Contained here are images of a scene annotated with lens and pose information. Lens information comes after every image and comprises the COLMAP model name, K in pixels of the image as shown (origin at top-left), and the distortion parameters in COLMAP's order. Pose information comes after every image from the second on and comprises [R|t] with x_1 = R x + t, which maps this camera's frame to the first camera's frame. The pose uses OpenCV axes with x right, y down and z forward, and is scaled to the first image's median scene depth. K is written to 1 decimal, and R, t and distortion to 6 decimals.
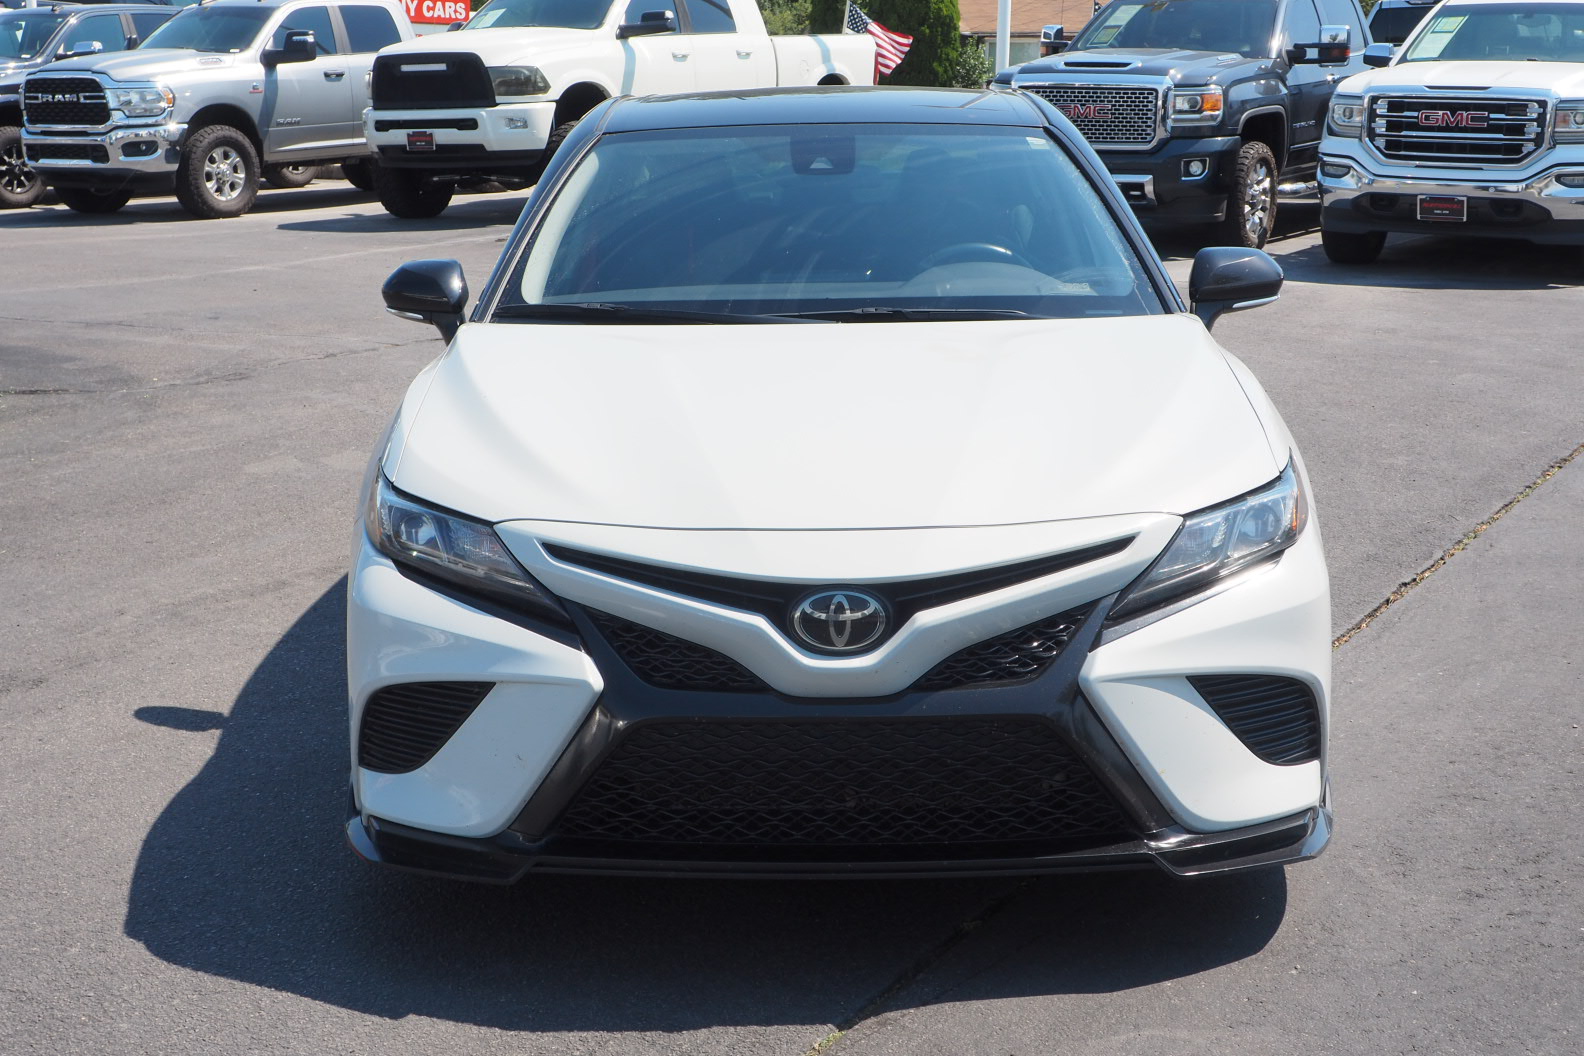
lens RADIAL K [[2132.7, 0, 753.5], [0, 2132.7, 524.7], [0, 0, 1]] dist [-0.015804, 0.028918]
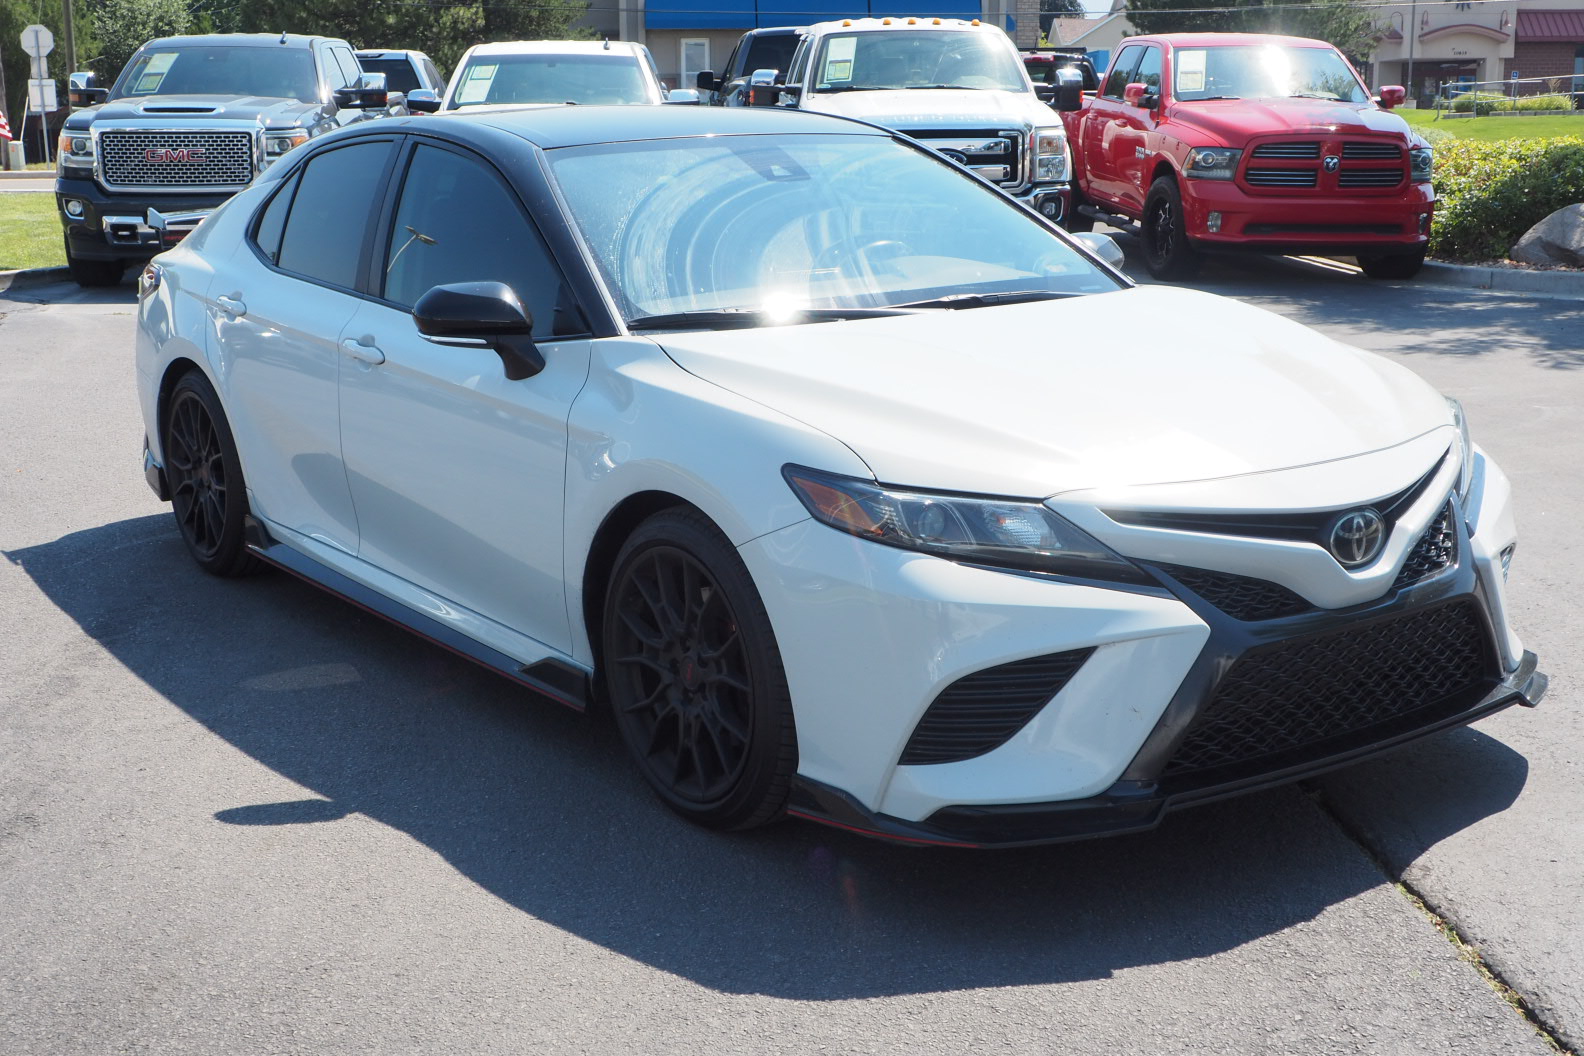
lens RADIAL K [[1967.4, 0, 798.8], [0, 1967.4, 558.4], [0, 0, 1]] dist [0.000670, -0.006756]
pose [[0.800907, -0.137388, 0.582814, -0.689965], [0.134616, 0.989719, 0.048318, -0.030675], [-0.583461, 0.039758, 0.811168, 0.255674]]
